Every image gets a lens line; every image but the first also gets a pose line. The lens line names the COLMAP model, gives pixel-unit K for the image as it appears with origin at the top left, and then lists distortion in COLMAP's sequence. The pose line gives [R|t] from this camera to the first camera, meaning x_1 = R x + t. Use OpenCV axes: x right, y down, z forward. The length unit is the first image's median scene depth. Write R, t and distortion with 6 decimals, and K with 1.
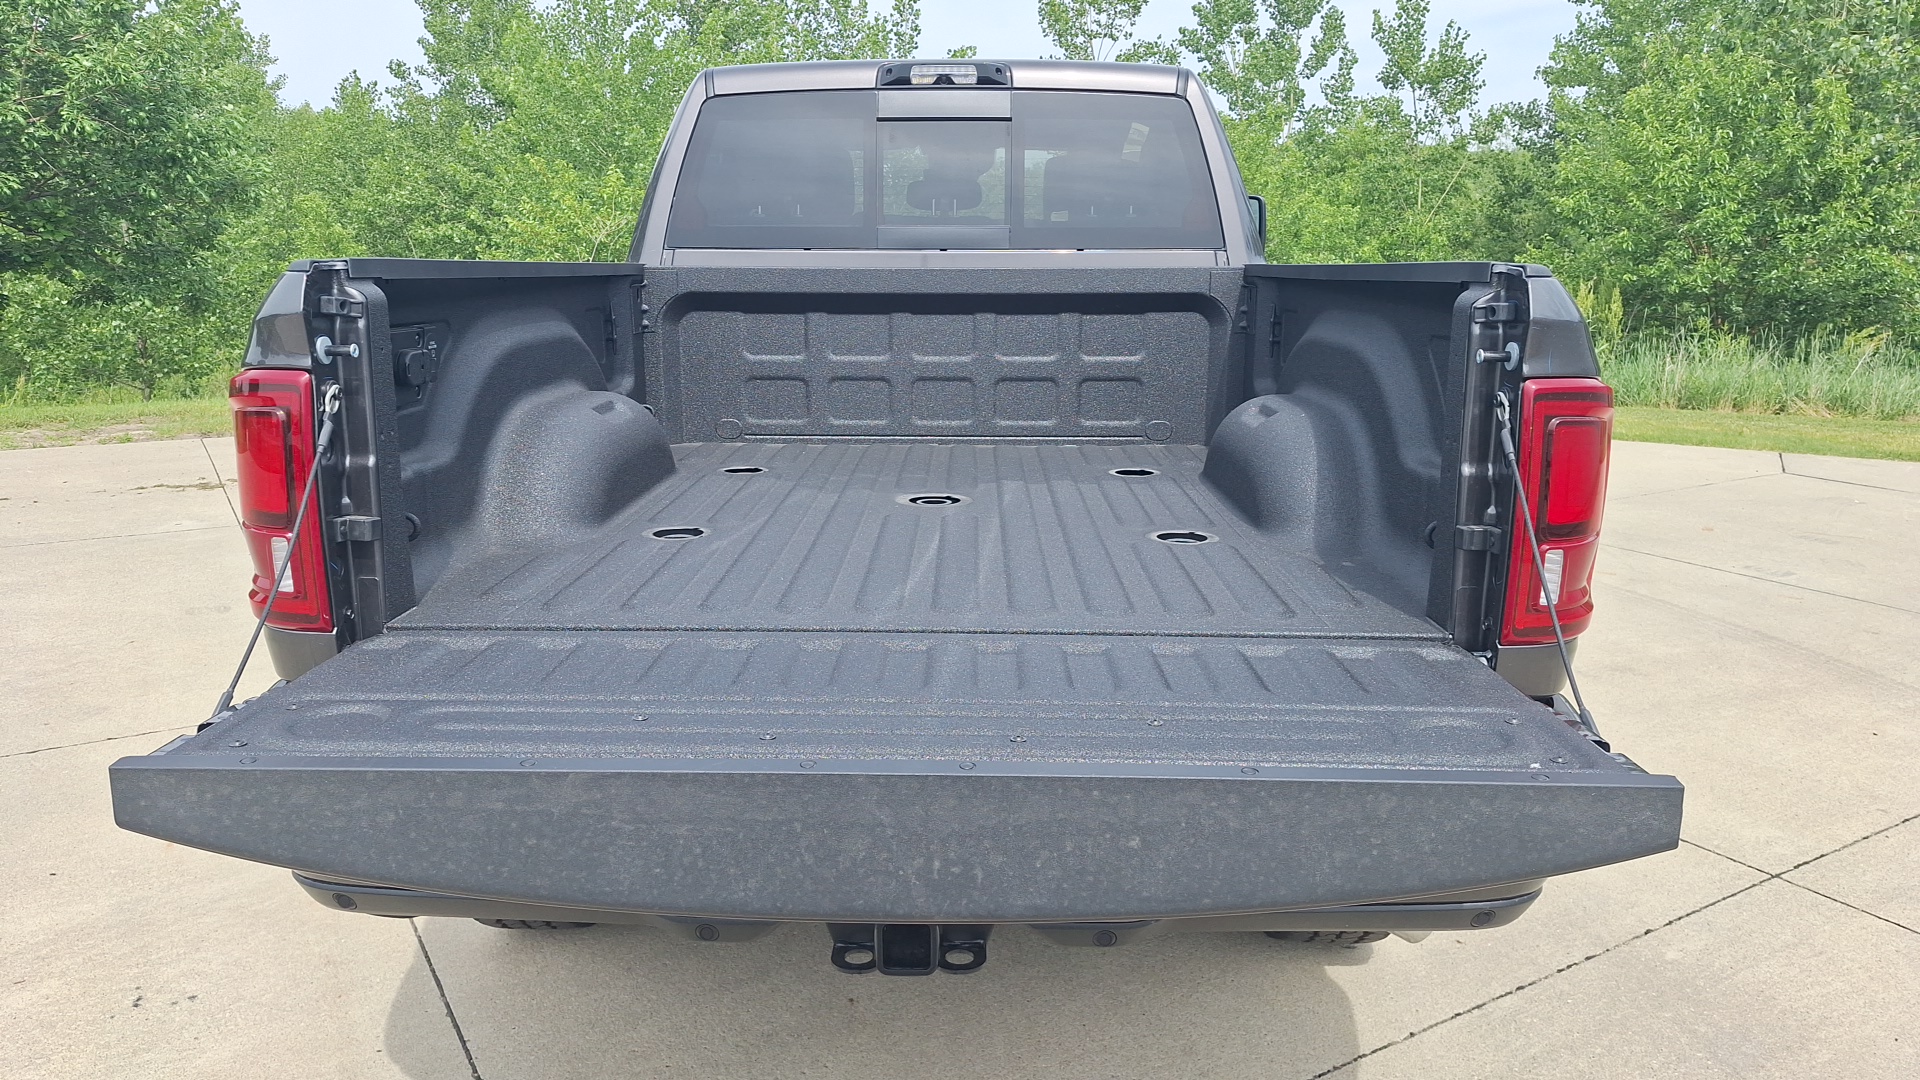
lens RADIAL K [[1318.5, 0, 928.2], [0, 1318.5, 534.5], [0, 0, 1]] dist [0.059825, -0.061034]
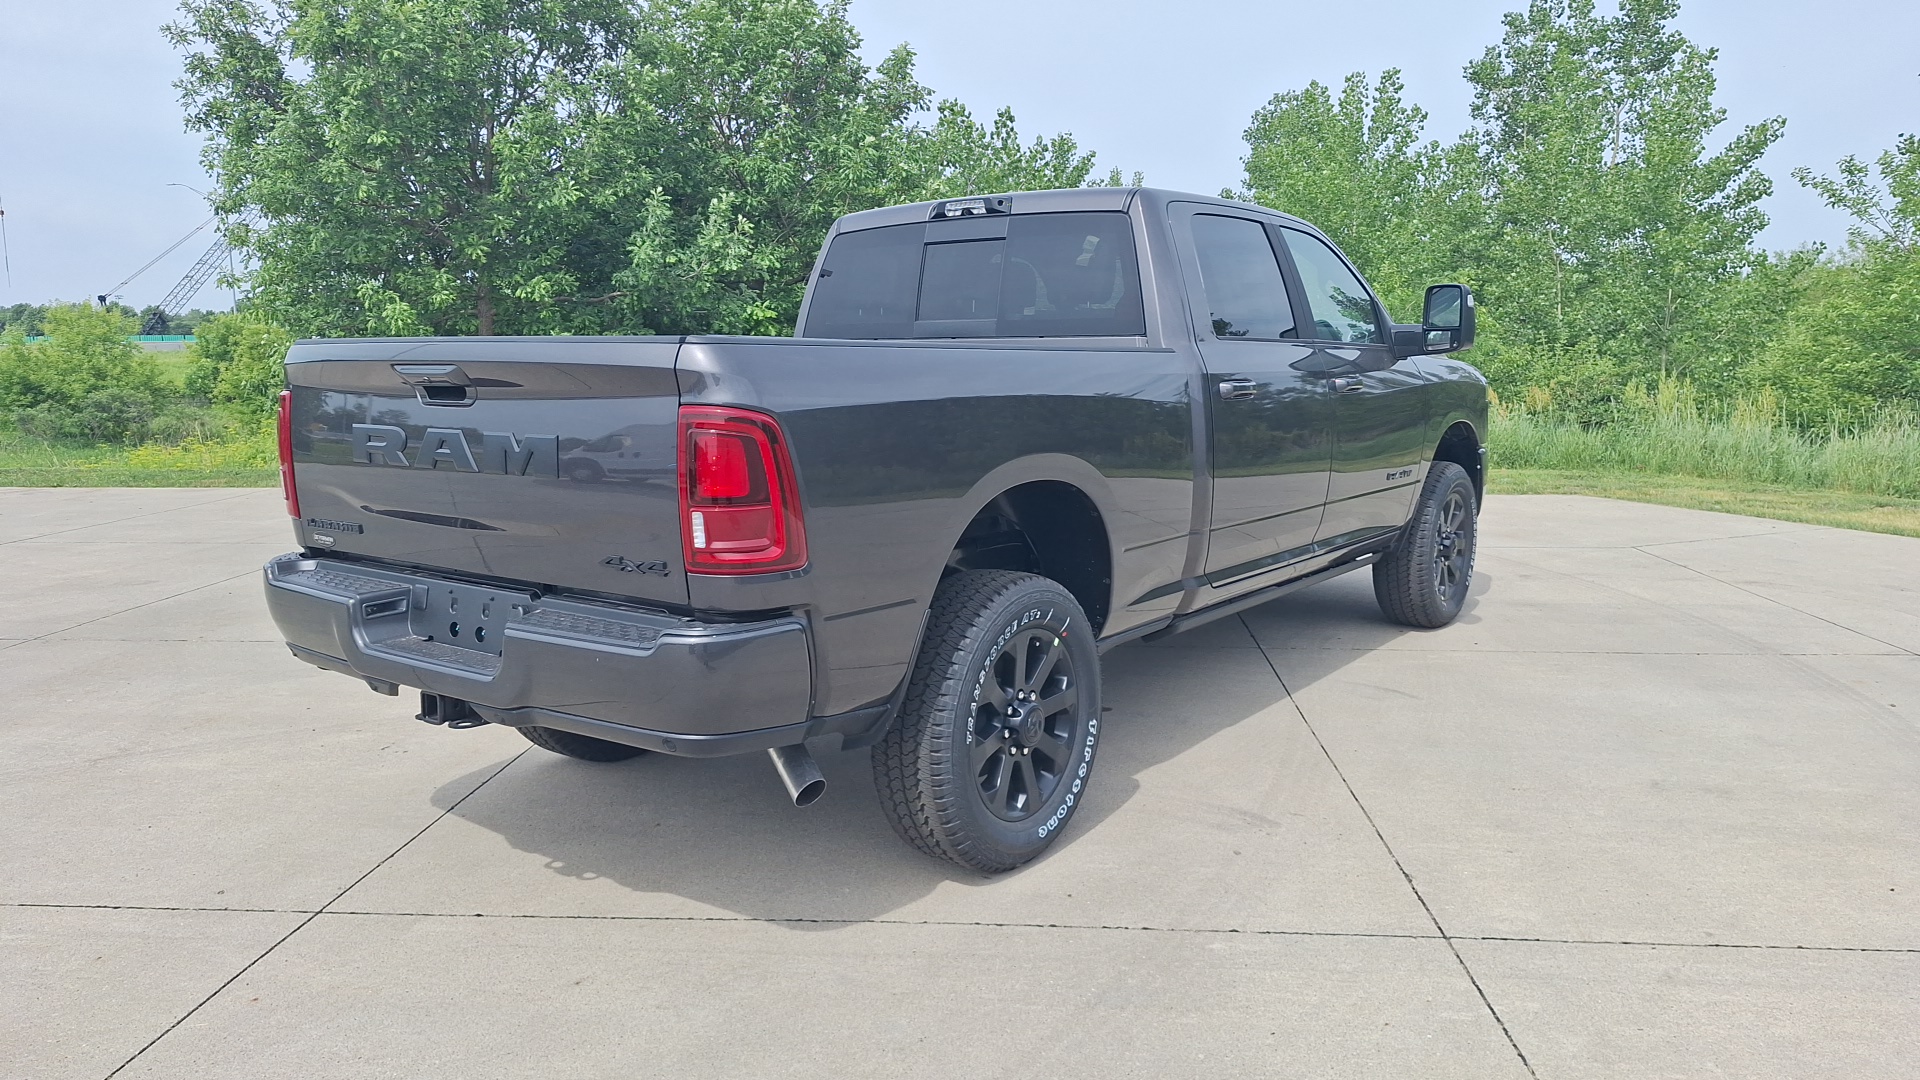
lens RADIAL K [[1317.2, 0, 954.7], [0, 1317.2, 535.5], [0, 0, 1]] dist [0.112101, -0.139455]
pose [[0.817032, 0.072148, -0.572061, 0.210390], [-0.115715, 0.992473, -0.040096, 0.008995], [0.564862, 0.098955, 0.819231, -0.017020]]
